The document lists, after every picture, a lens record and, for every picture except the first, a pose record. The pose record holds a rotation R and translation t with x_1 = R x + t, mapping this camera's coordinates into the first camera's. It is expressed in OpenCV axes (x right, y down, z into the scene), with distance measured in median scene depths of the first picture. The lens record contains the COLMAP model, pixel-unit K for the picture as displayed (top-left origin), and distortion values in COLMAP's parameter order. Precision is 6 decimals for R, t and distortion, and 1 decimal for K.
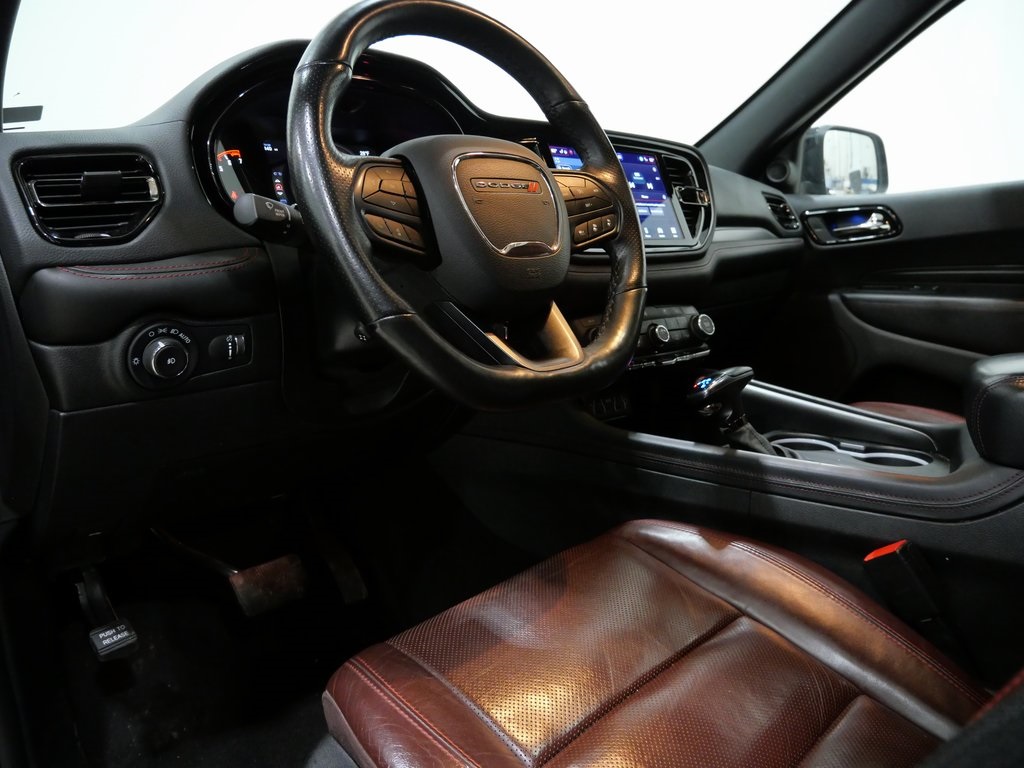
lens RADIAL K [[793.3, 0, 512.0], [0, 793.3, 384.0], [0, 0, 1]] dist [-0.001028, -0.001955]
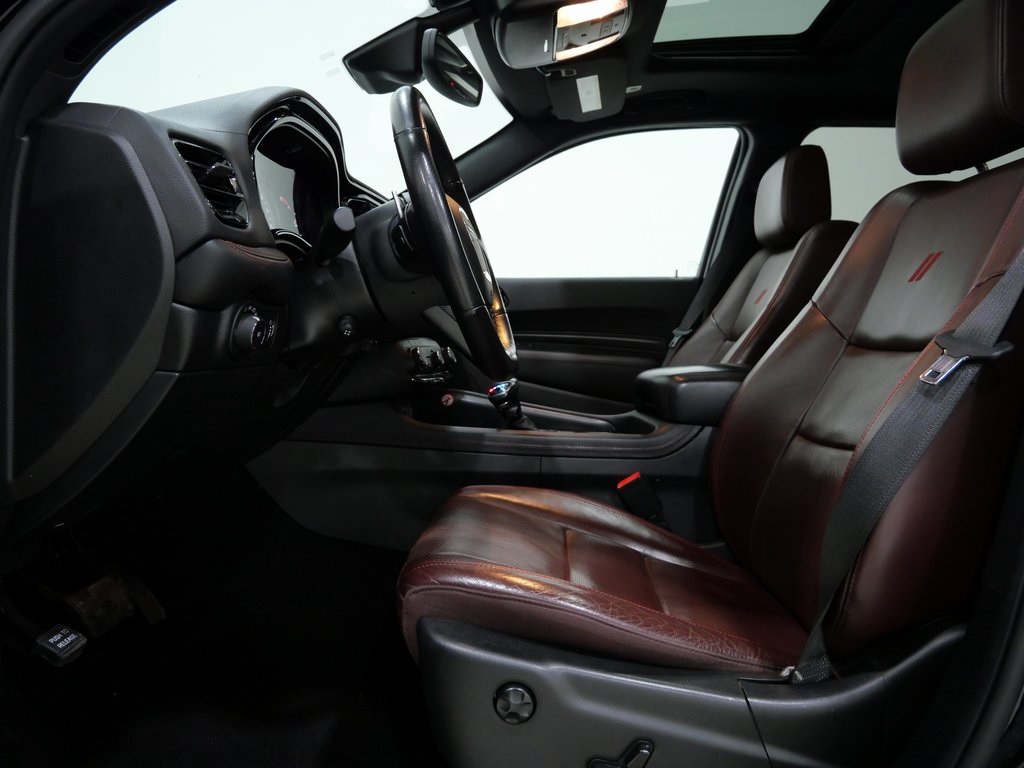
lens RADIAL K [[793.3, 0, 512.0], [0, 793.3, 384.0], [0, 0, 1]] dist [-0.001028, -0.001955]
pose [[0.749297, 0.017256, 0.662009, -0.724472], [0.060802, 0.993646, -0.094718, 0.137024], [-0.659437, 0.111223, 0.743487, -0.082252]]
